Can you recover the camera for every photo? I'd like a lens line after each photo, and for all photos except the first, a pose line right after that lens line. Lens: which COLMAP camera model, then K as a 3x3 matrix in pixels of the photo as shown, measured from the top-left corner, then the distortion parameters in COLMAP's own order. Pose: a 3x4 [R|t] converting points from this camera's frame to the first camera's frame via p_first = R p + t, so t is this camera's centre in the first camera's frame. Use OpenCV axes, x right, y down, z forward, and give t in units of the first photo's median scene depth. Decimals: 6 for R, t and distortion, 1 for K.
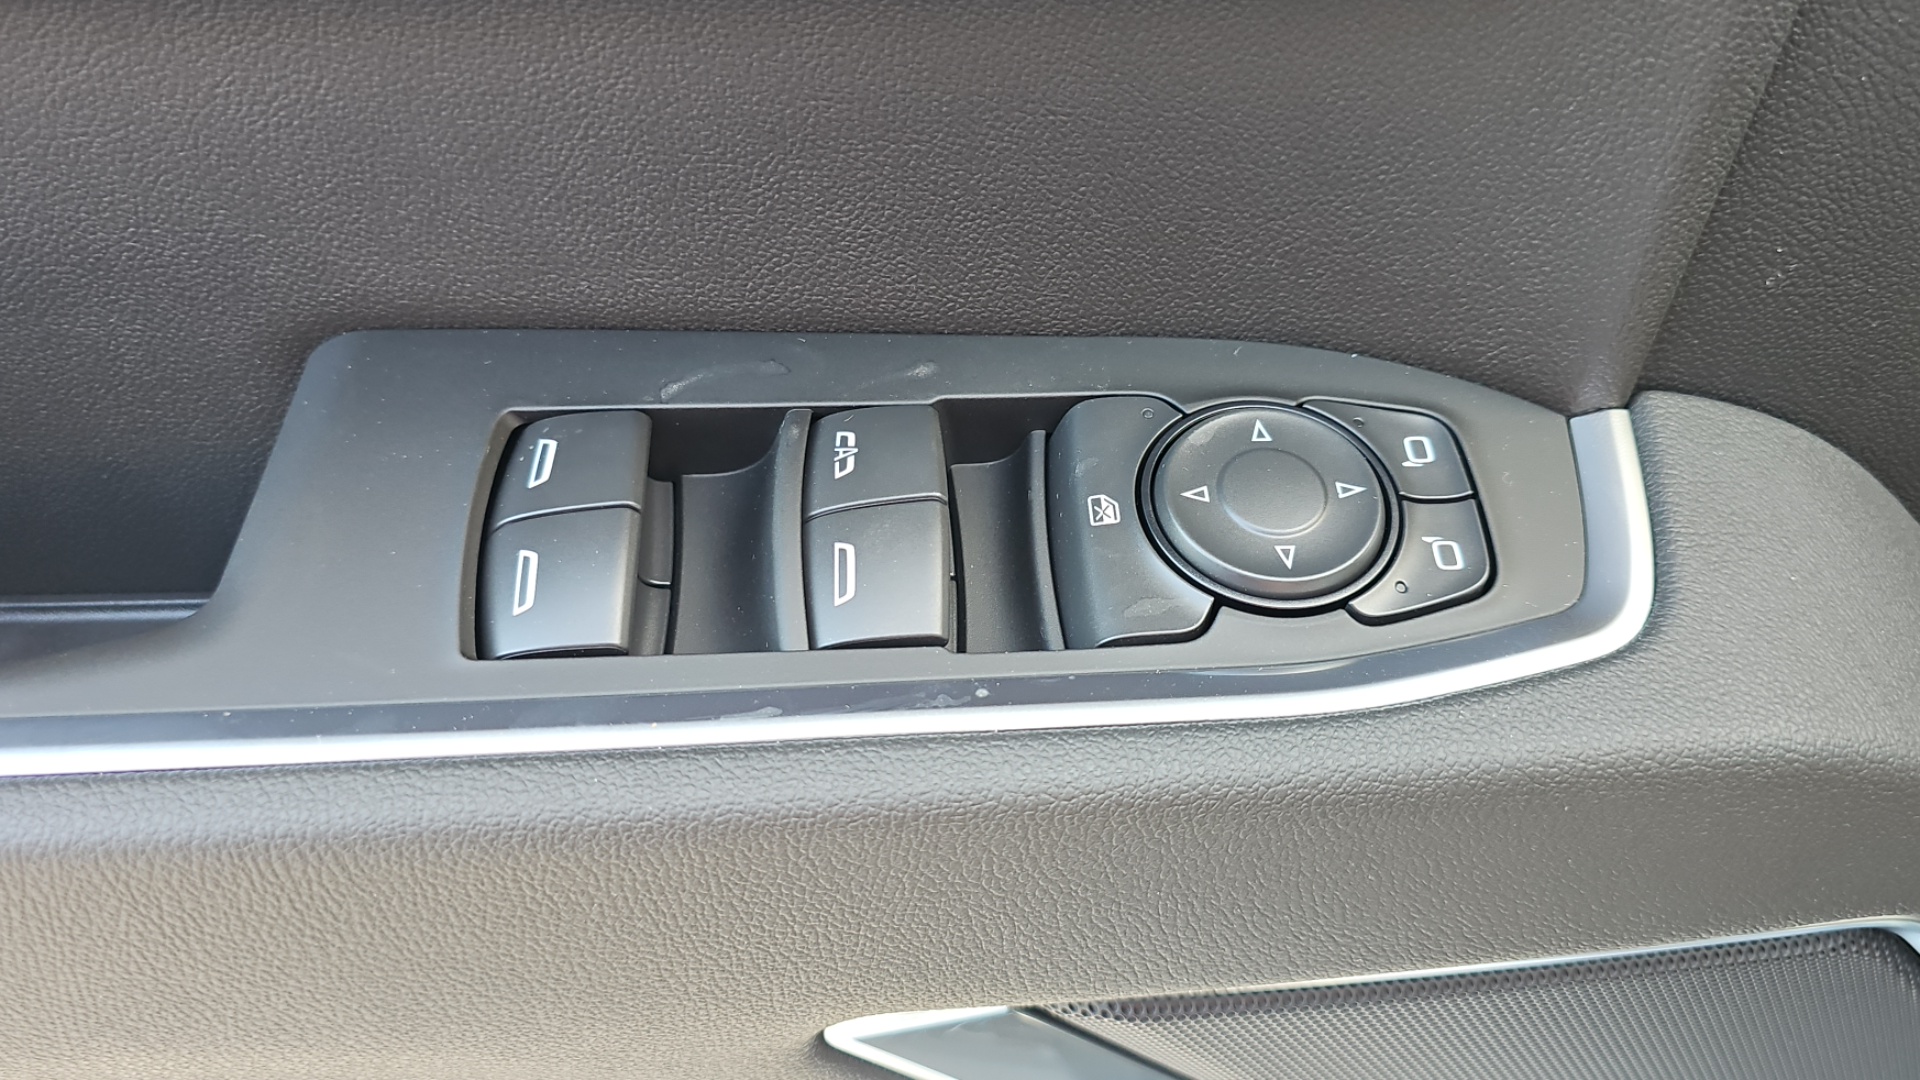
lens RADIAL K [[1389.5, 0, 967.8], [0, 1389.5, 538.0], [0, 0, 1]] dist [0.091615, -0.119358]
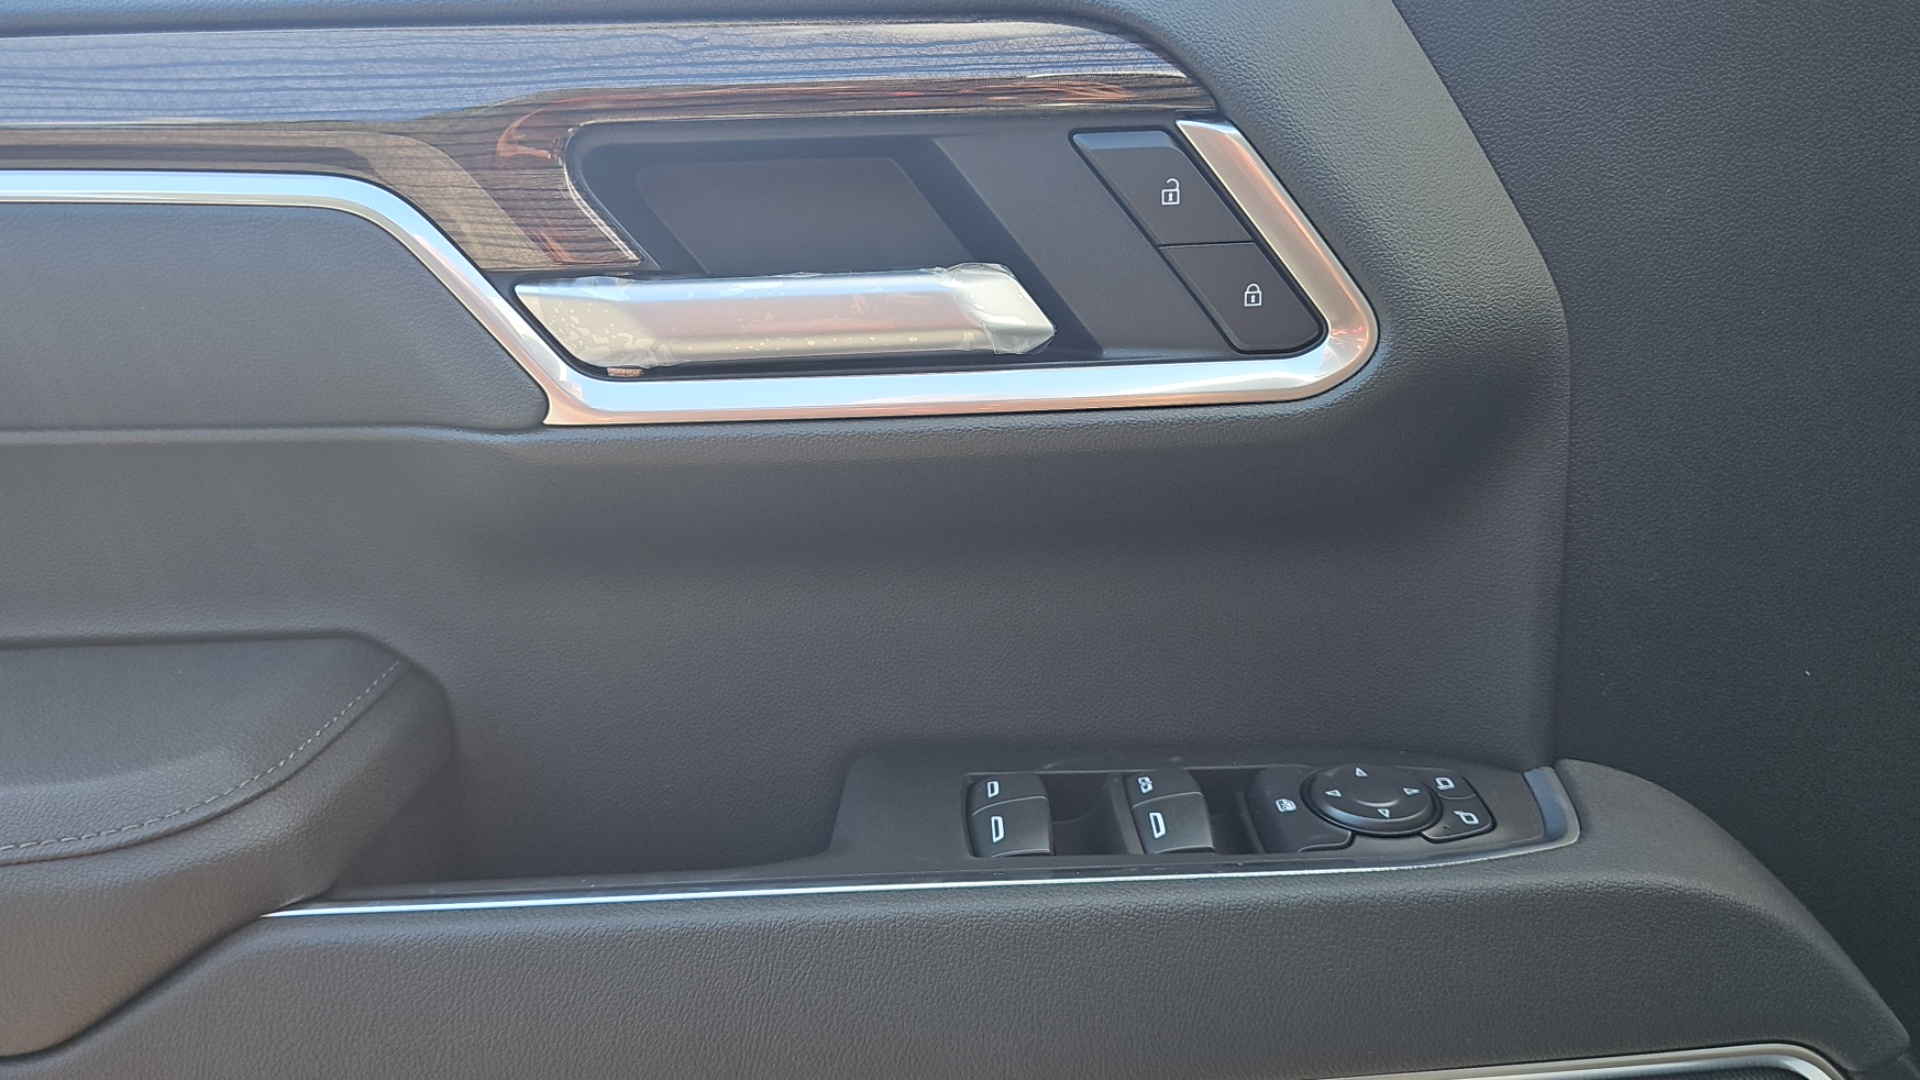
lens RADIAL K [[1389.5, 0, 967.8], [0, 1389.5, 538.0], [0, 0, 1]] dist [0.091615, -0.119358]
pose [[0.999502, -0.023822, -0.020695, -0.291630], [0.007408, 0.814622, -0.579945, 0.795982], [0.030674, 0.579503, 0.814393, -0.801289]]
